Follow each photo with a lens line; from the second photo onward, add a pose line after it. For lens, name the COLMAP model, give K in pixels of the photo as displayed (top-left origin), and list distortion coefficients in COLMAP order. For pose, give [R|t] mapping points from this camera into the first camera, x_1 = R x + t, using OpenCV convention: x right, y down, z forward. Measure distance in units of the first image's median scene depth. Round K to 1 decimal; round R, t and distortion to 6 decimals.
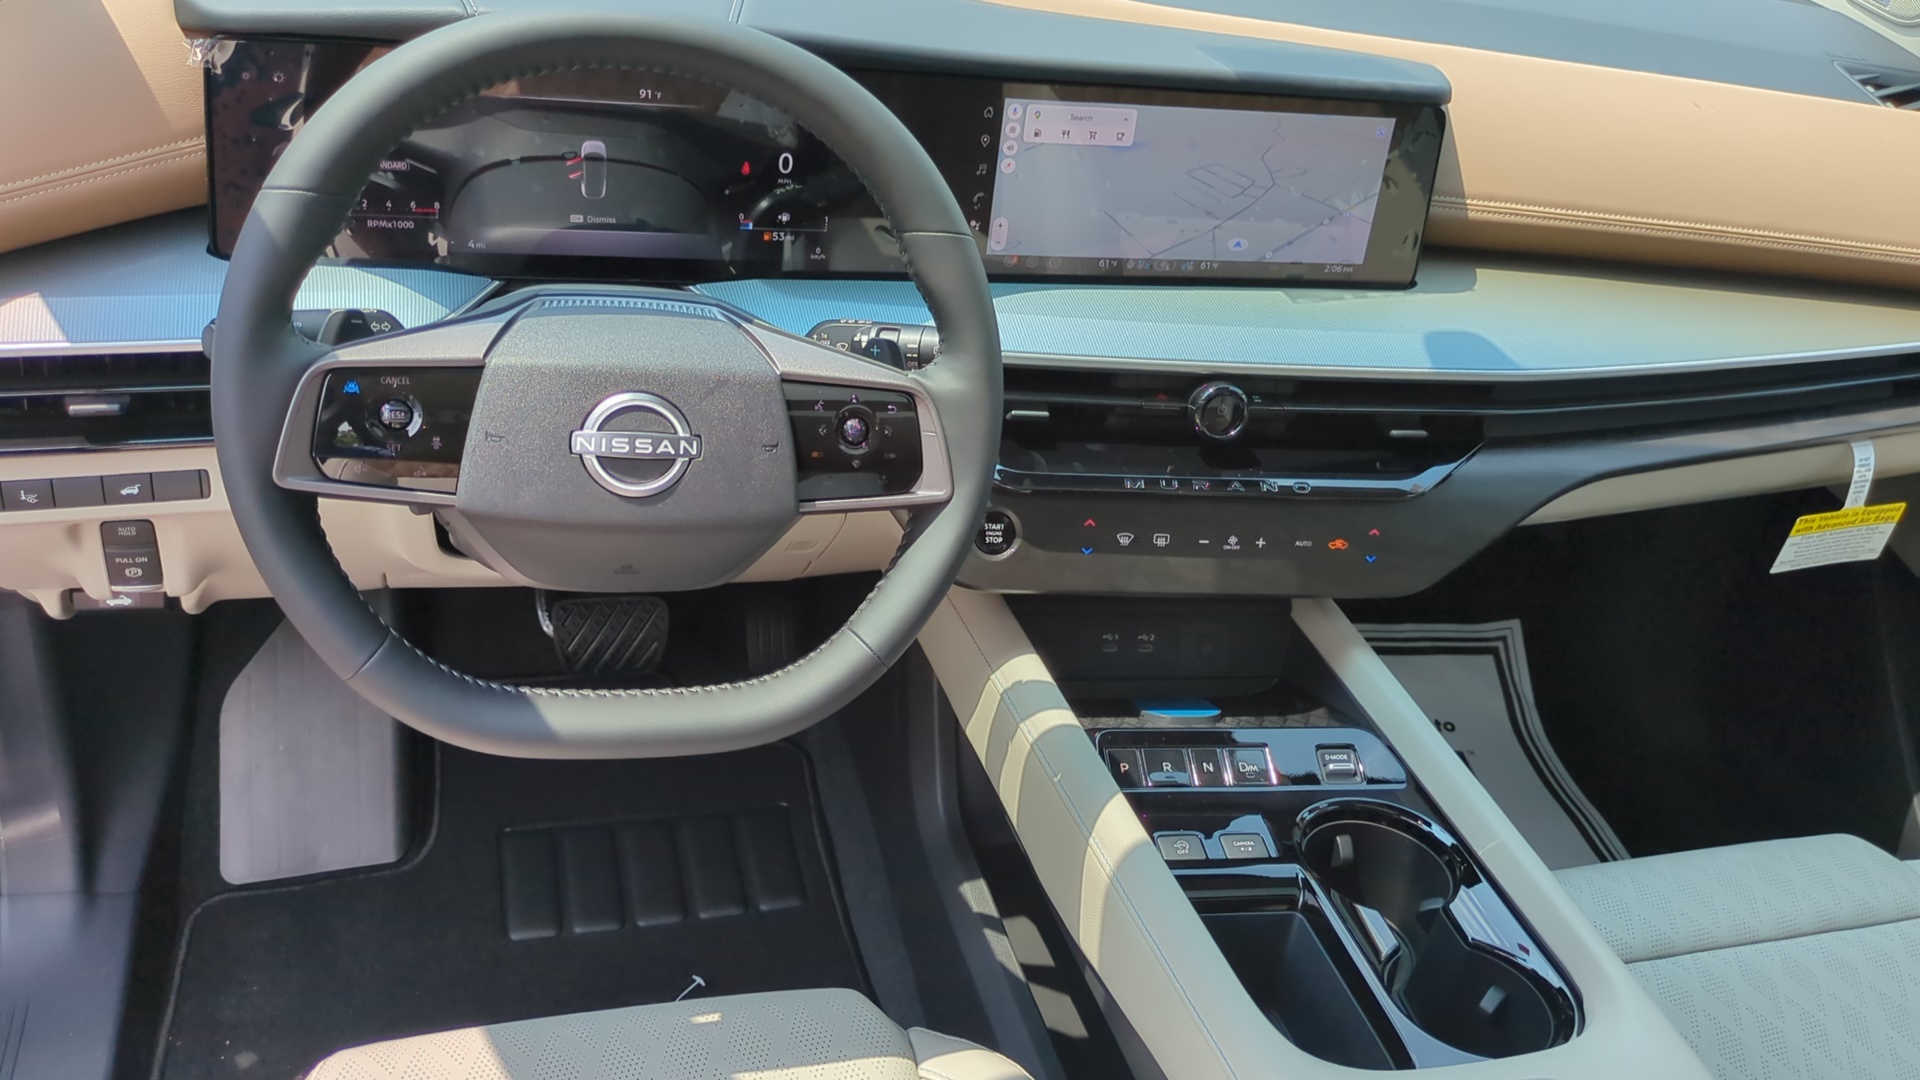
lens RADIAL K [[1671.3, 0, 963.1], [0, 1671.3, 537.6], [0, 0, 1]] dist [0.044183, -0.001991]
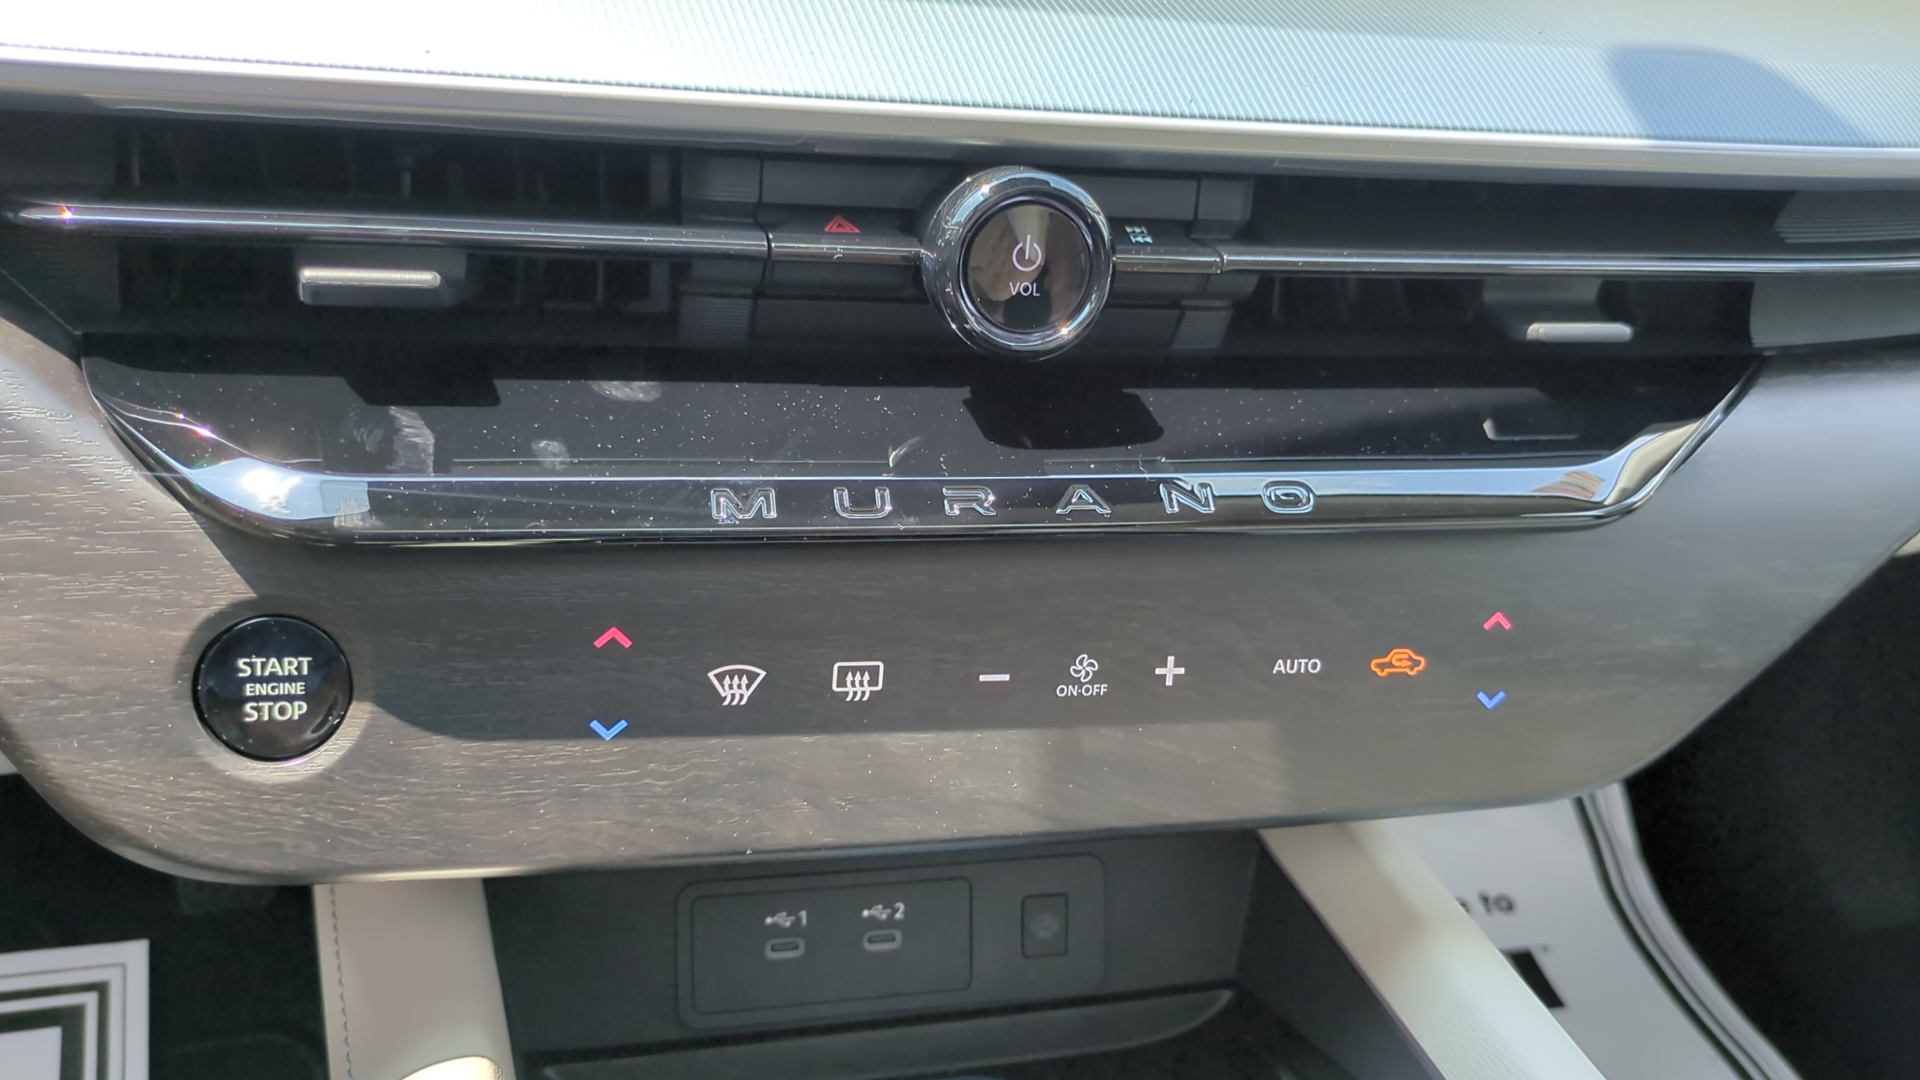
lens RADIAL K [[1622.4, 0, 968.2], [0, 1622.4, 534.4], [0, 0, 1]] dist [0.011525, -0.004317]
pose [[0.998144, -0.038753, 0.046971, 0.128847], [0.039927, 0.998906, -0.024324, -0.018135], [-0.045977, 0.026154, 0.998600, 0.707554]]
